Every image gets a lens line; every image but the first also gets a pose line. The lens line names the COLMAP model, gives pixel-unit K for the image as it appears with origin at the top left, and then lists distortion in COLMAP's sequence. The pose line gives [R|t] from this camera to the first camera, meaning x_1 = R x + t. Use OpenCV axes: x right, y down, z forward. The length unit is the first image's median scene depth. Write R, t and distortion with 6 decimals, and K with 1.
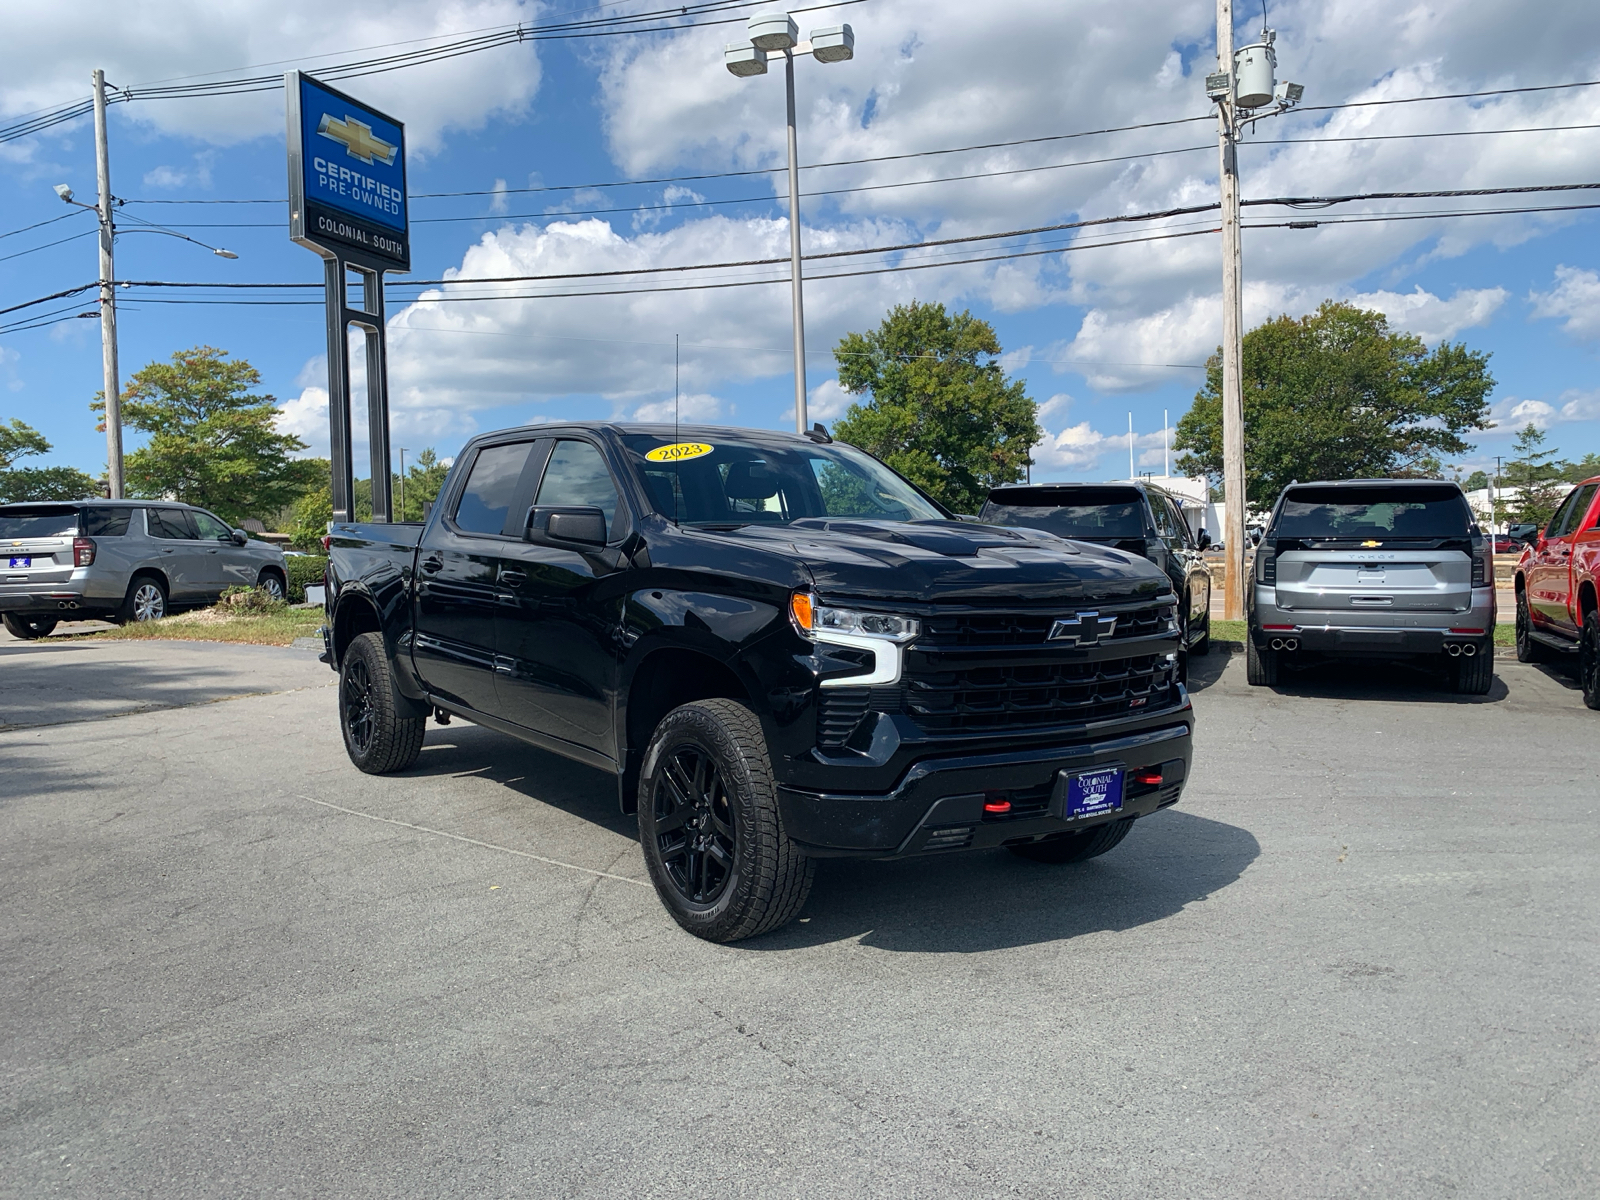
lens RADIAL K [[1199.3, 0, 784.4], [0, 1199.3, 596.0], [0, 0, 1]] dist [0.027385, -0.039231]
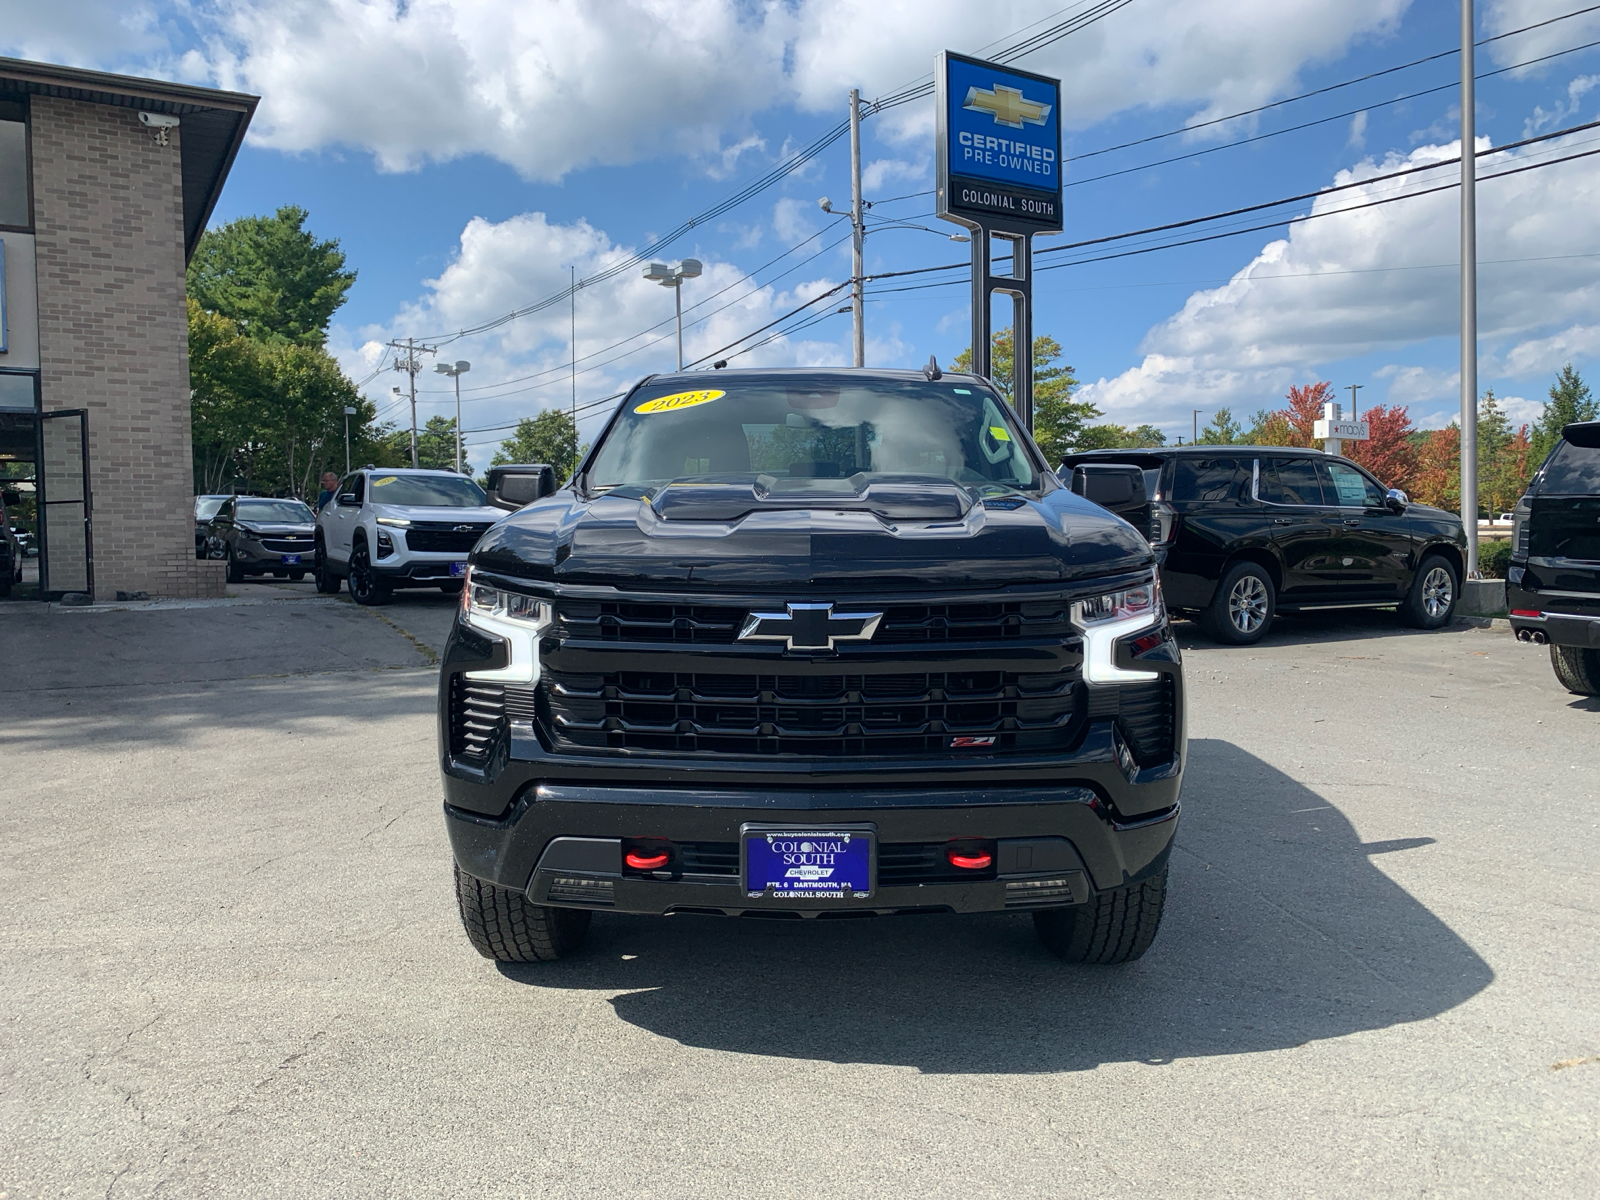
lens RADIAL K [[1199.3, 0, 796.7], [0, 1199.3, 593.3], [0, 0, 1]] dist [0.027385, -0.039231]
pose [[0.793506, 0.038276, -0.607358, 0.129570], [-0.021261, 0.999154, 0.035189, -0.003234], [0.608191, -0.015009, 0.793649, 0.085571]]
